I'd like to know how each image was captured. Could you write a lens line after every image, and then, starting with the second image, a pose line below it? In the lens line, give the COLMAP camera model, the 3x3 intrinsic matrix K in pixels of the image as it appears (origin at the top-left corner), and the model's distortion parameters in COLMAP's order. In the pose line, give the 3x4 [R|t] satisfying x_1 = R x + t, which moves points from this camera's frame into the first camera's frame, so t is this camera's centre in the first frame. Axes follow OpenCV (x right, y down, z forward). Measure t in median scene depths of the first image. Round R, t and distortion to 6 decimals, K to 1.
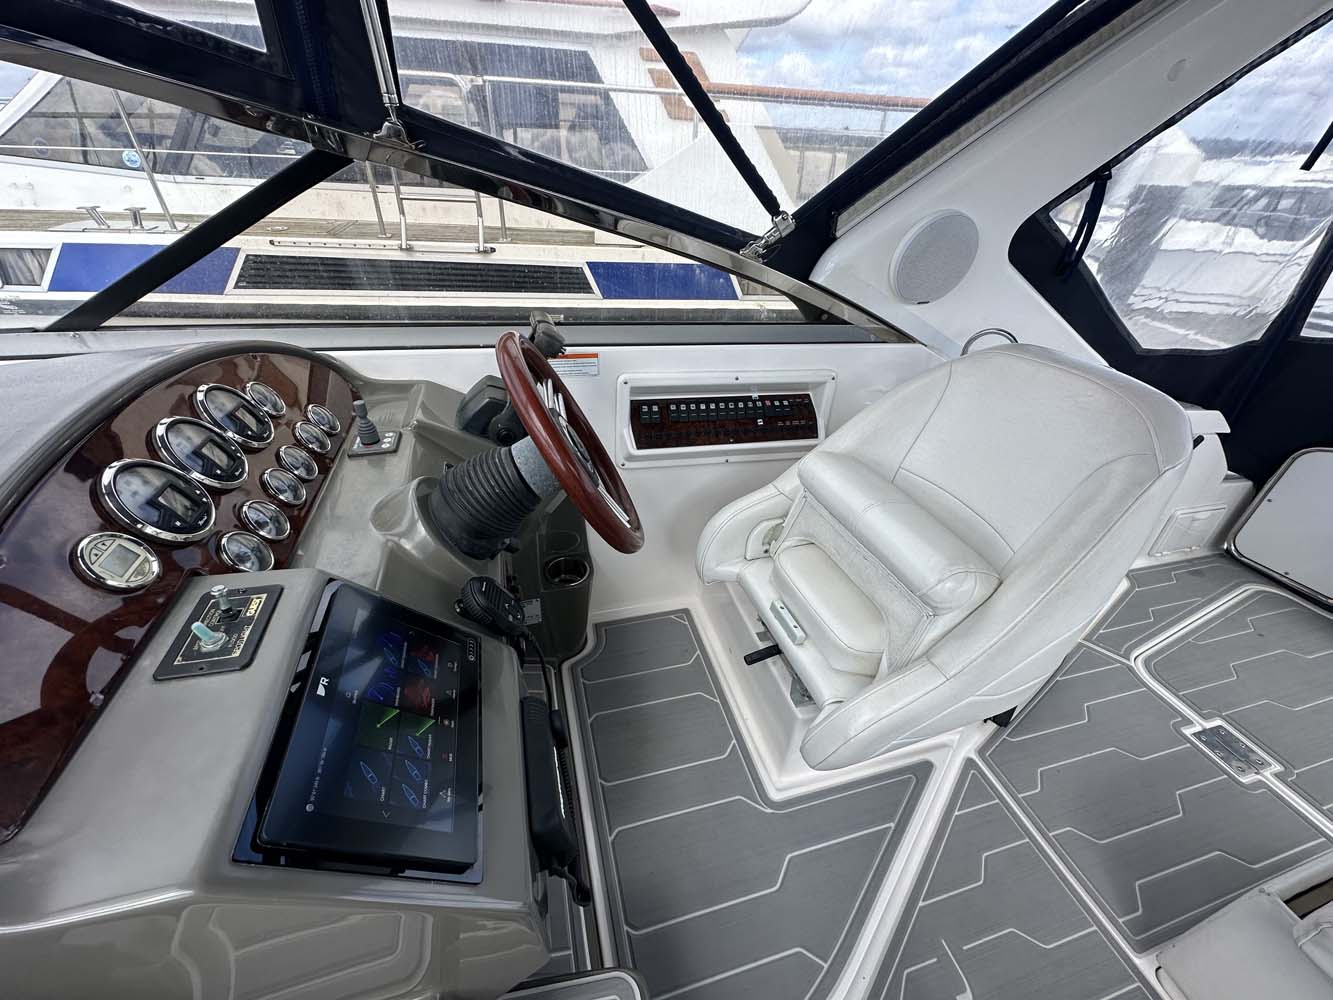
lens RADIAL K [[537.7, 0, 666.6], [0, 537.7, 496.1], [0, 0, 1]] dist [0.007906, -0.005843]
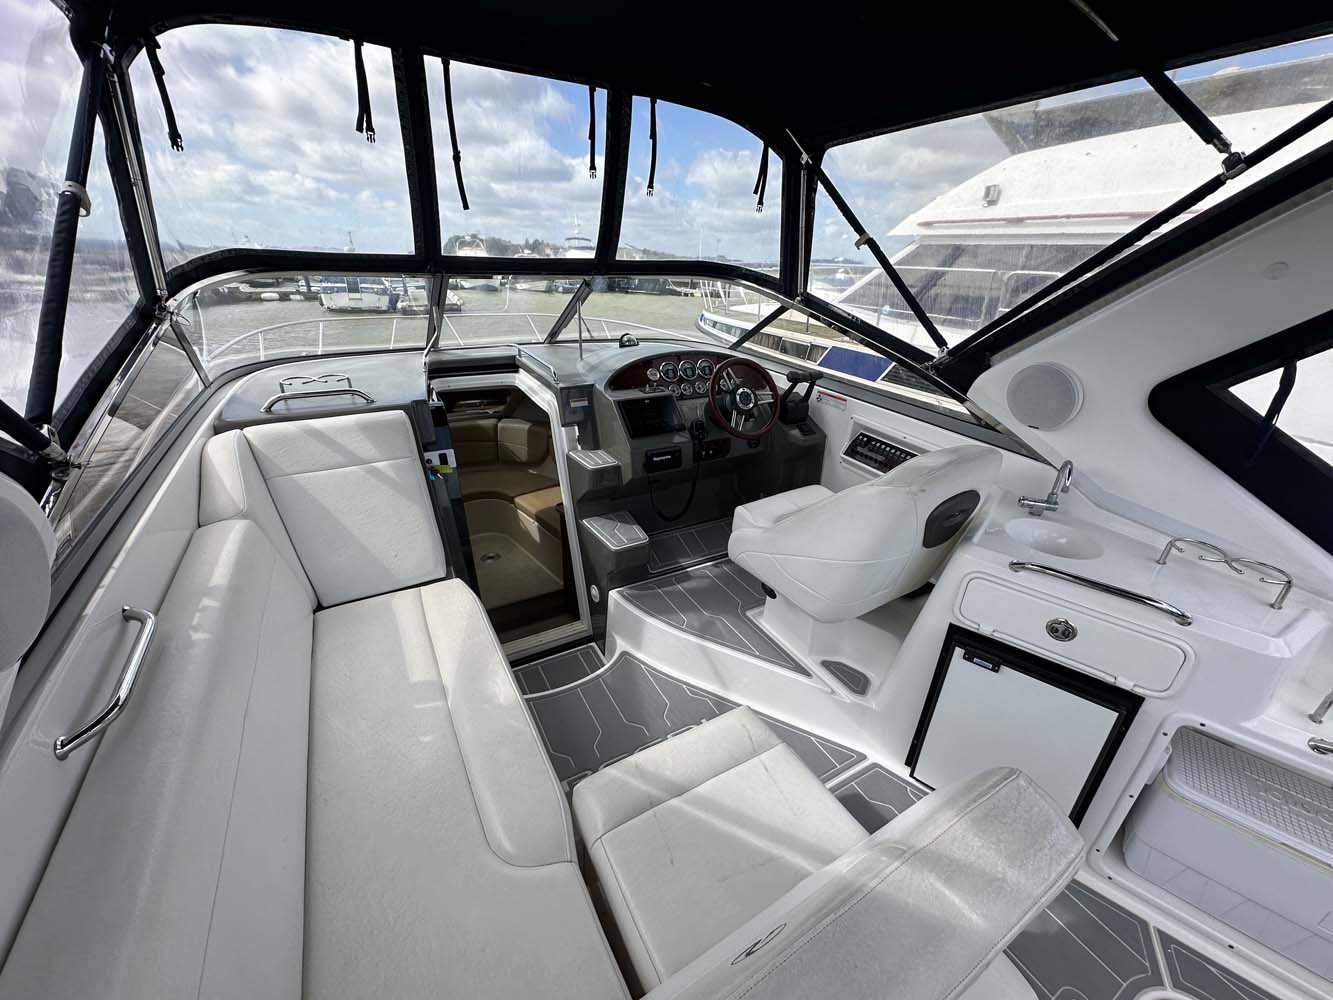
lens RADIAL K [[524.5, 0, 668.3], [0, 524.5, 499.8], [0, 0, 1]] dist [-0.005565, 0.000329]
pose [[0.222630, 0.365869, -0.903646, 1.484904], [-0.537899, 0.819151, 0.199138, 0.006654], [0.813081, 0.441736, 0.379169, -0.100584]]
